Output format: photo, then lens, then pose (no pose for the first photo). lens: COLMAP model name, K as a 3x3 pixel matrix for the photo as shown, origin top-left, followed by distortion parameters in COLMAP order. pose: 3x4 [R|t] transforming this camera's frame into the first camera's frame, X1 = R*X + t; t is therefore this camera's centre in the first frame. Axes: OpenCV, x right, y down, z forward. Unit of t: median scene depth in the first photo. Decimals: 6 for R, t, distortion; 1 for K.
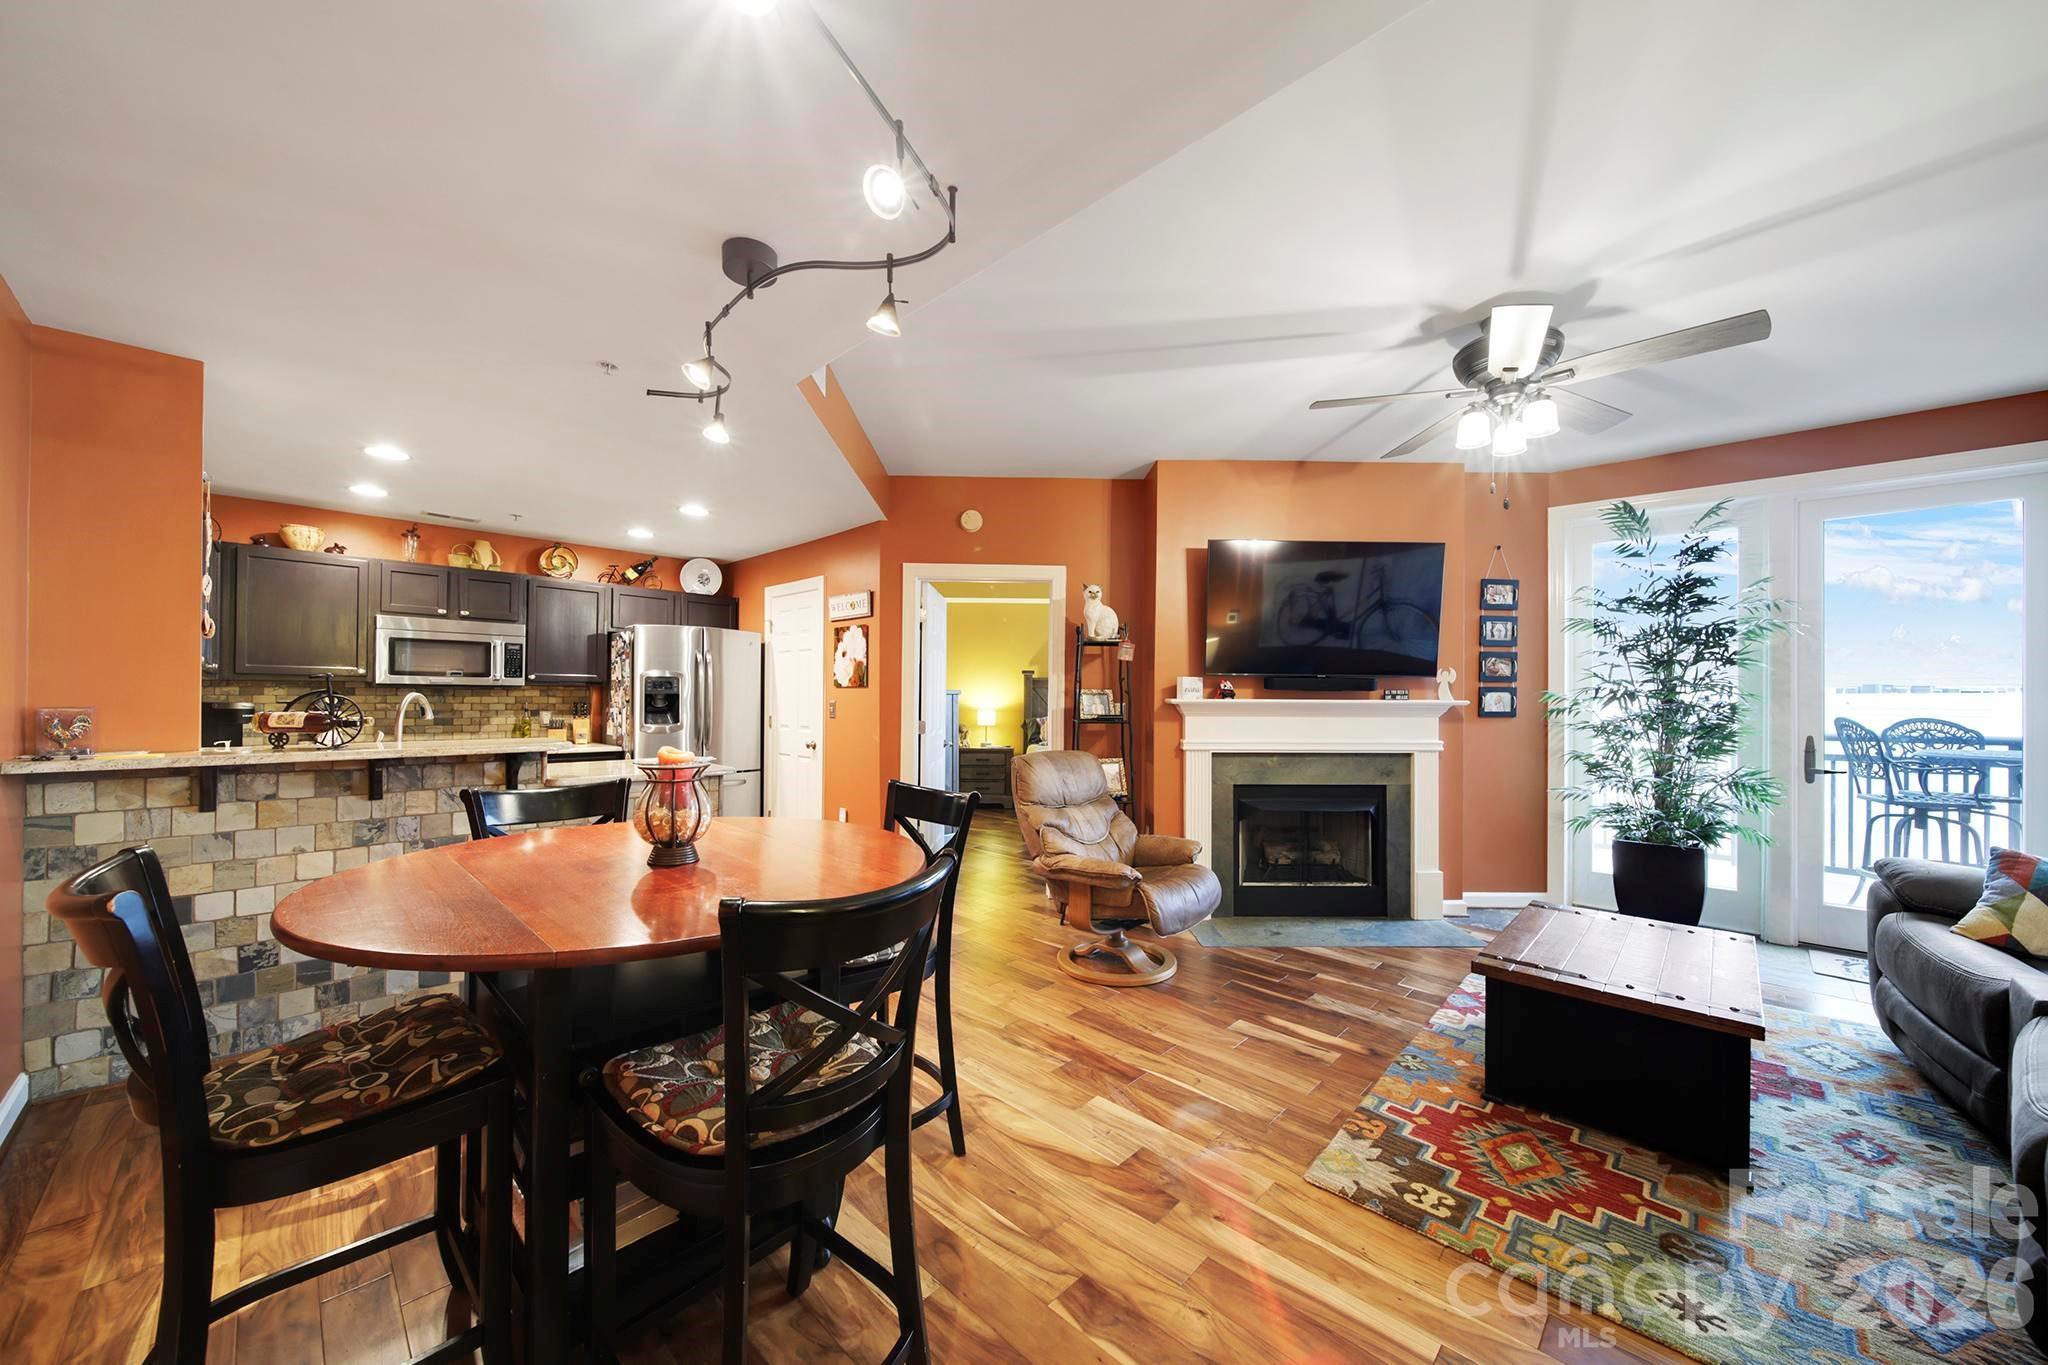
lens RADIAL K [[725.4, 0, 1021.3], [0, 725.4, 692.3], [0, 0, 1]] dist [-0.000706, -0.000427]
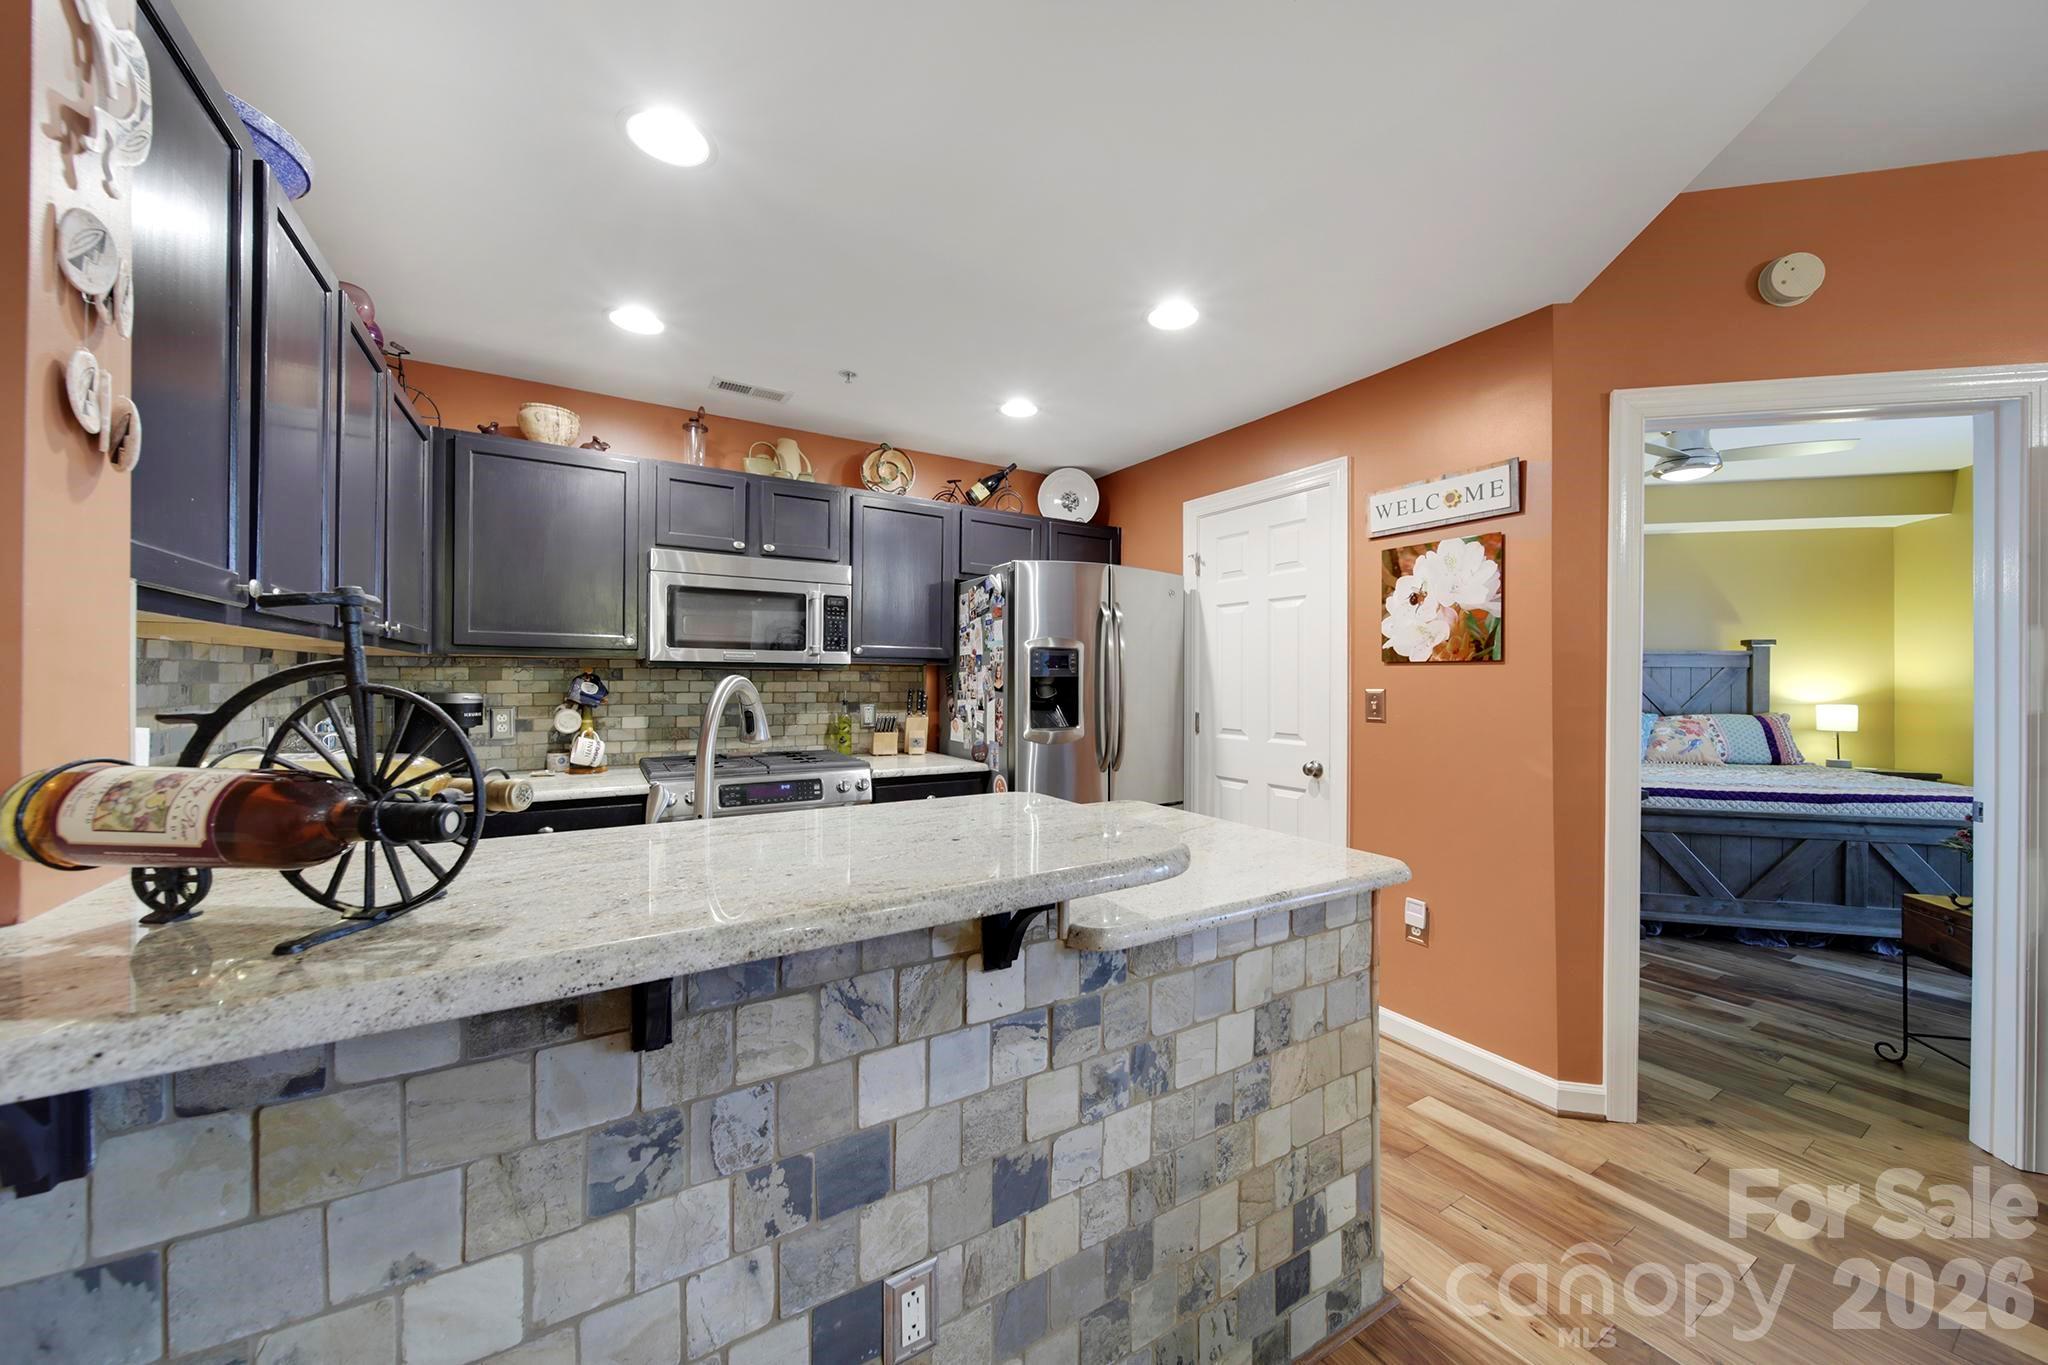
lens RADIAL K [[733.4, 0, 1023.5], [0, 733.4, 677.5], [0, 0, 1]] dist [-0.001800, -0.000226]
pose [[0.967582, -0.002193, -0.252547, -0.444915], [0.003164, 0.999989, 0.003436, 0.000616], [0.252537, -0.004124, 0.967578, 0.499207]]
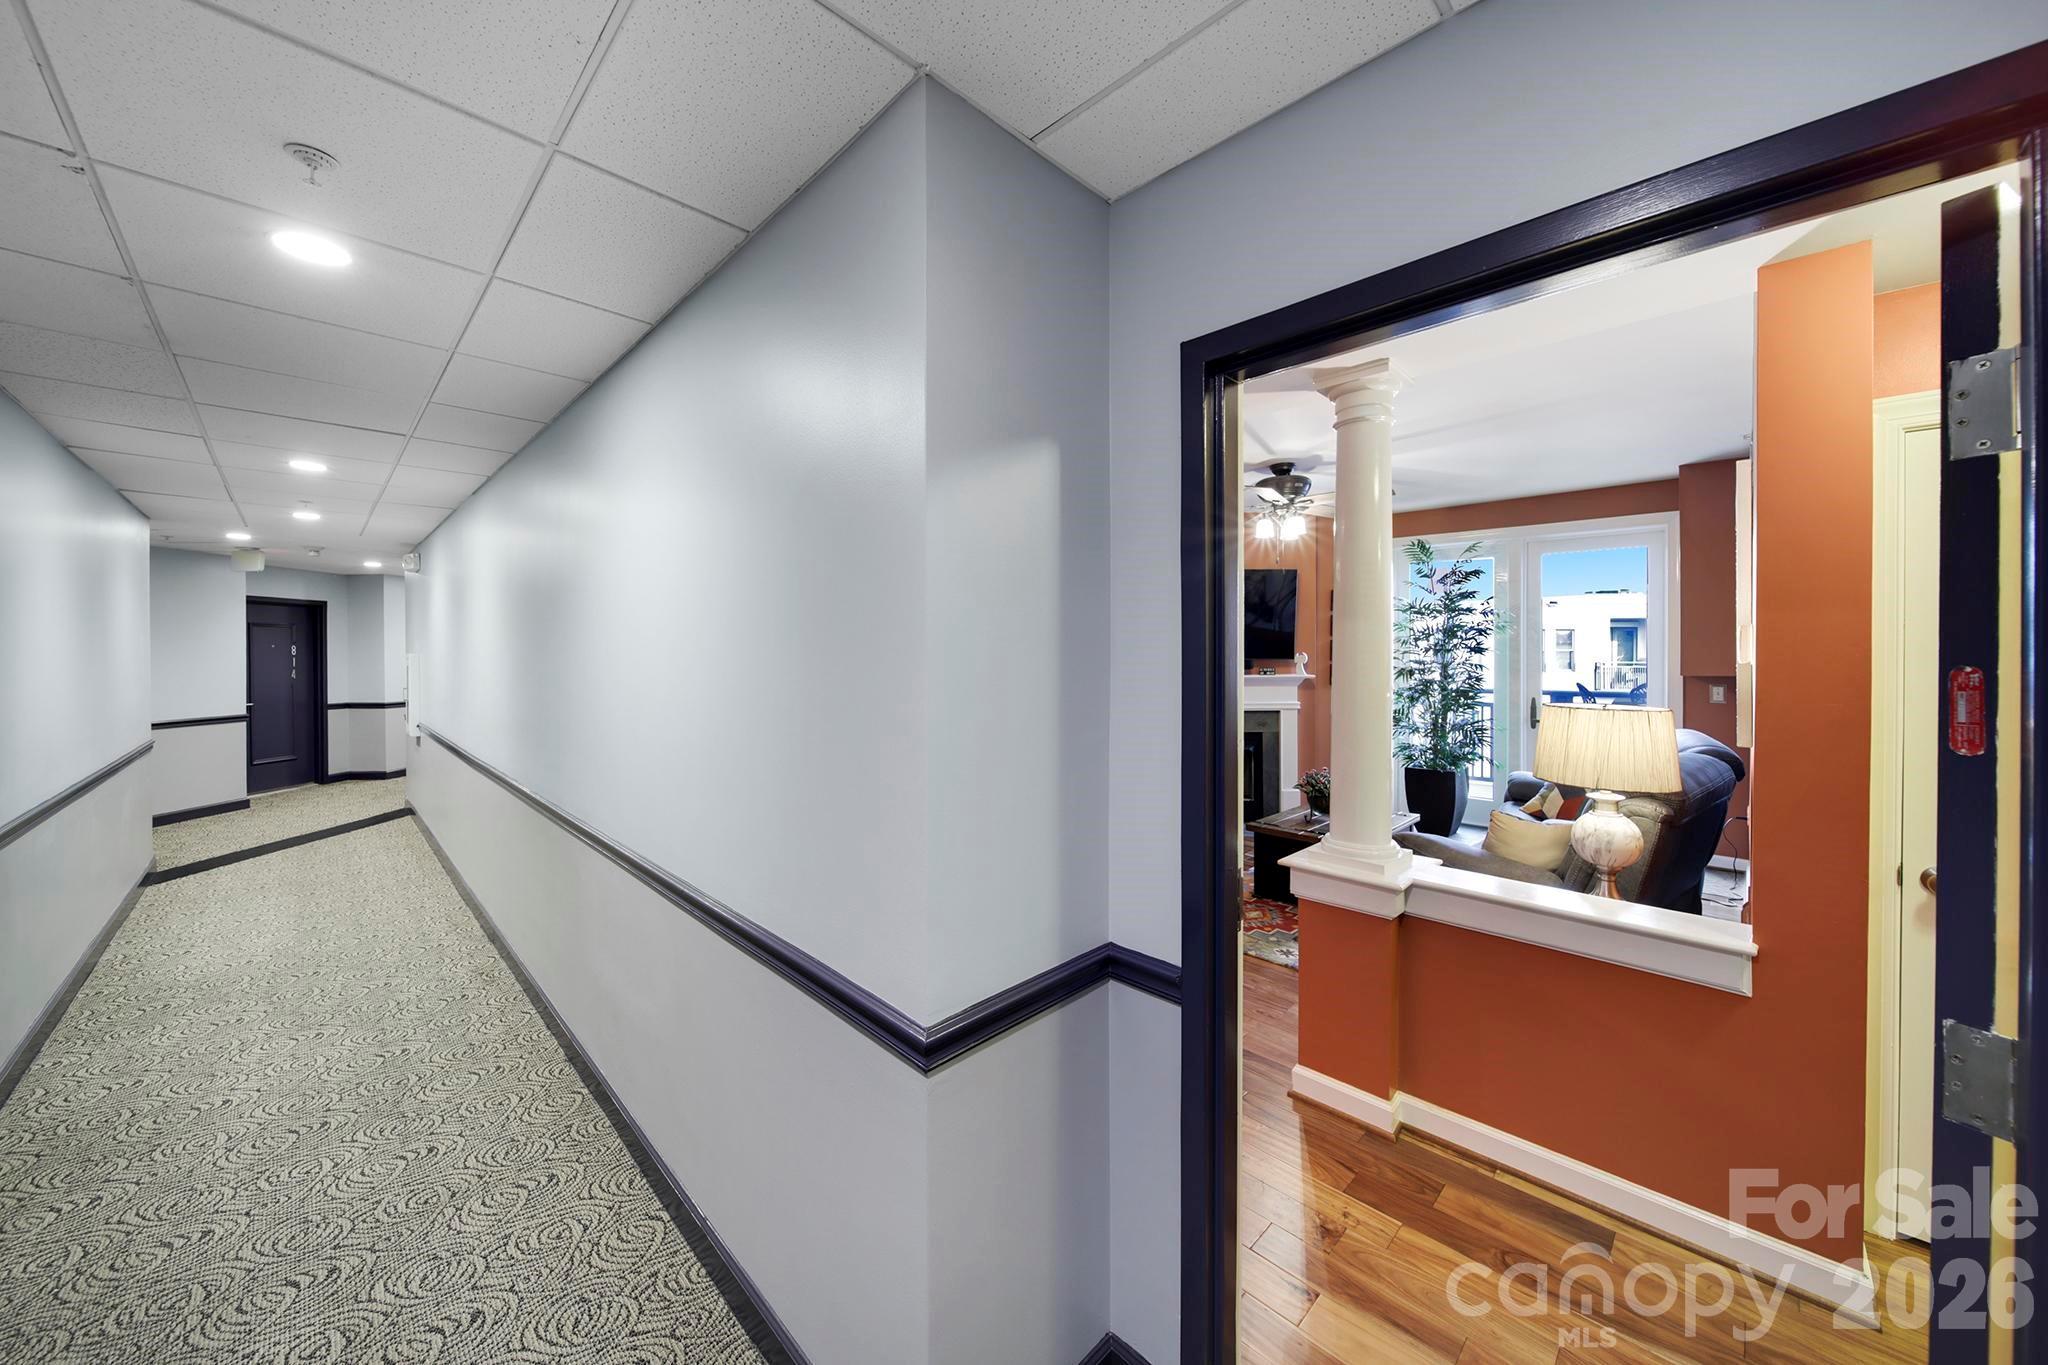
lens RADIAL K [[713.7, 0, 1020.6], [0, 713.7, 673.0], [0, 0, 1]] dist [-0.001610, -0.000310]
pose [[0.999829, -0.013237, -0.012897, 0.034276], [0.013700, 0.999240, 0.036506, -0.052727], [0.012404, -0.036676, 0.999250, -0.450301]]
